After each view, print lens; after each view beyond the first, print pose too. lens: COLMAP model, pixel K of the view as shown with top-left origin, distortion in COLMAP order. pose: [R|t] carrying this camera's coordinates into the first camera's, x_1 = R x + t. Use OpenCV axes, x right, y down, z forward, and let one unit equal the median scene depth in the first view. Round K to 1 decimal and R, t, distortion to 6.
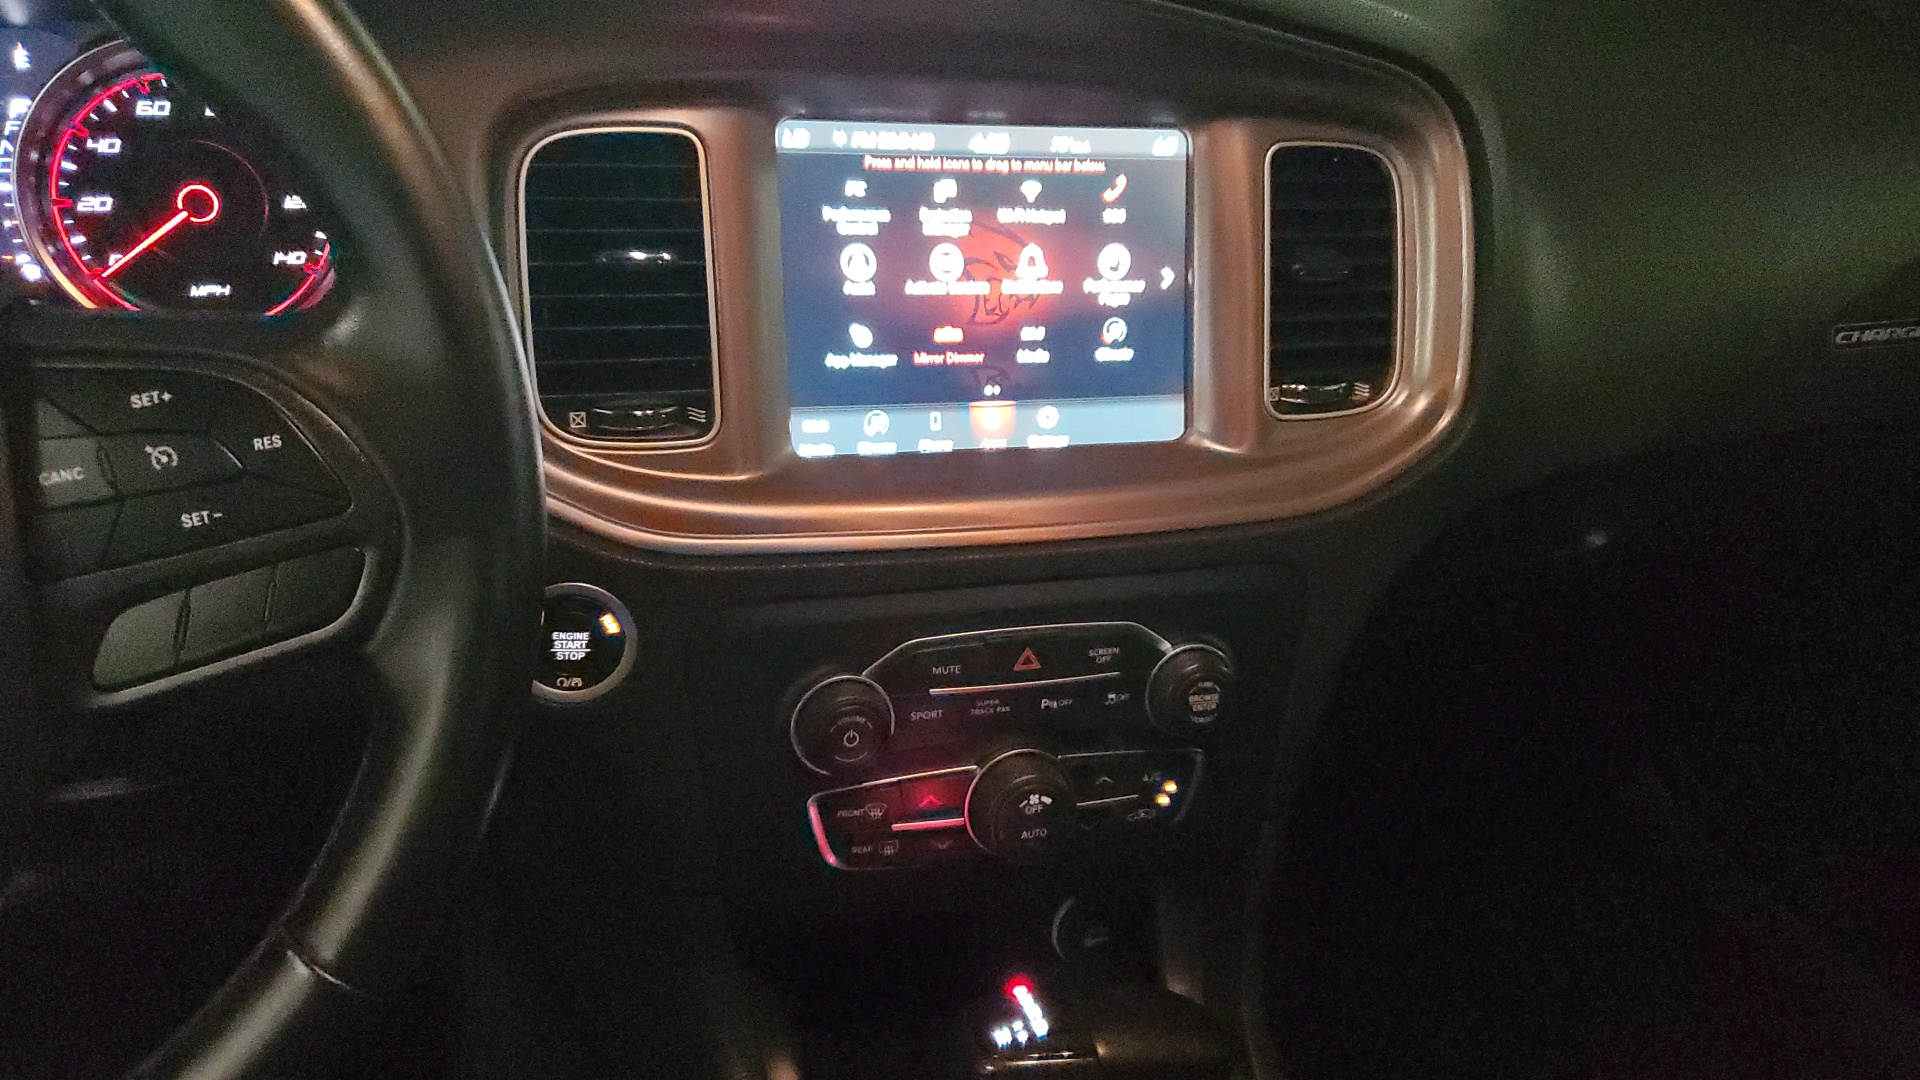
lens RADIAL K [[1437.7, 0, 960.0], [0, 1437.7, 540.0], [0, 0, 1]] dist [0.077141, -0.005112]
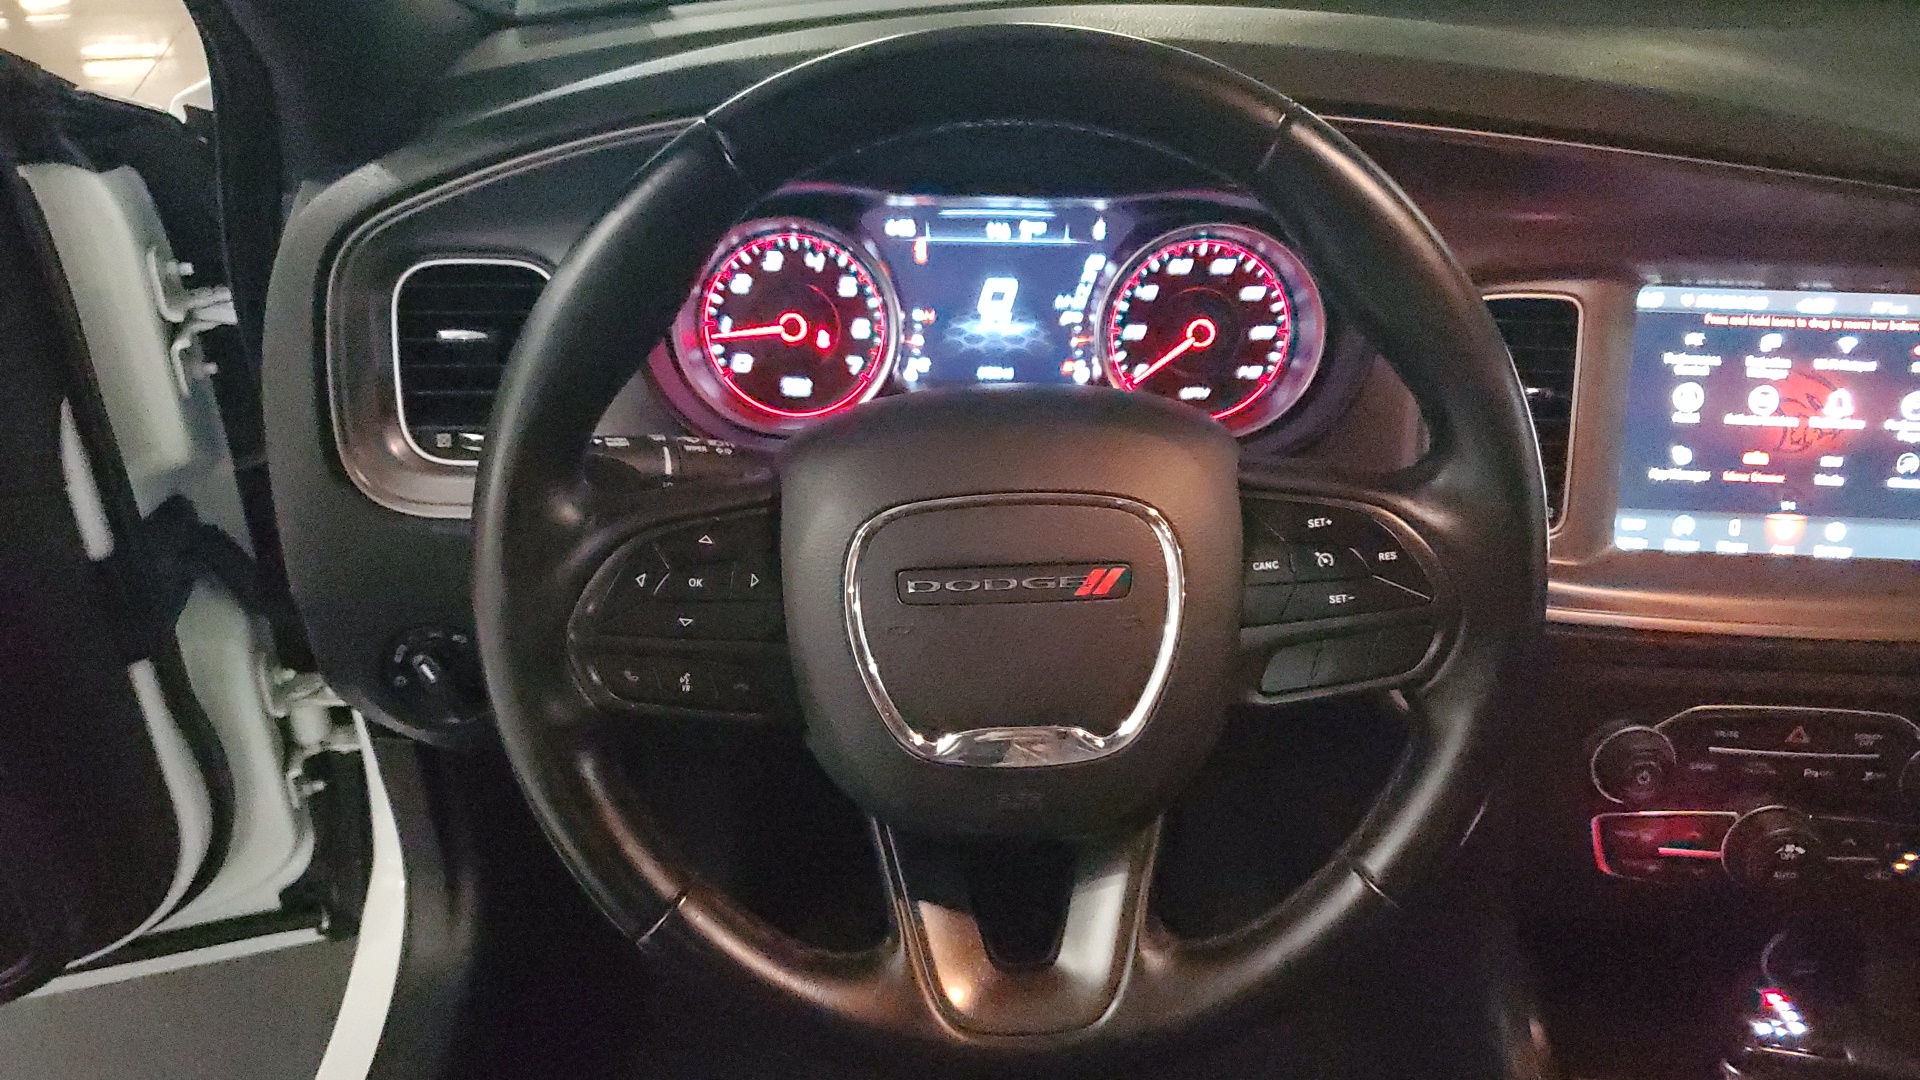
lens RADIAL K [[1536.1, 0, 960.0], [0, 1536.1, 540.0], [0, 0, 1]] dist [-0.005435, 0.013428]
pose [[0.944631, 0.105291, -0.310782, -0.234491], [-0.096545, 0.994380, 0.043439, -0.066536], [0.313610, -0.011029, 0.949488, -0.440317]]
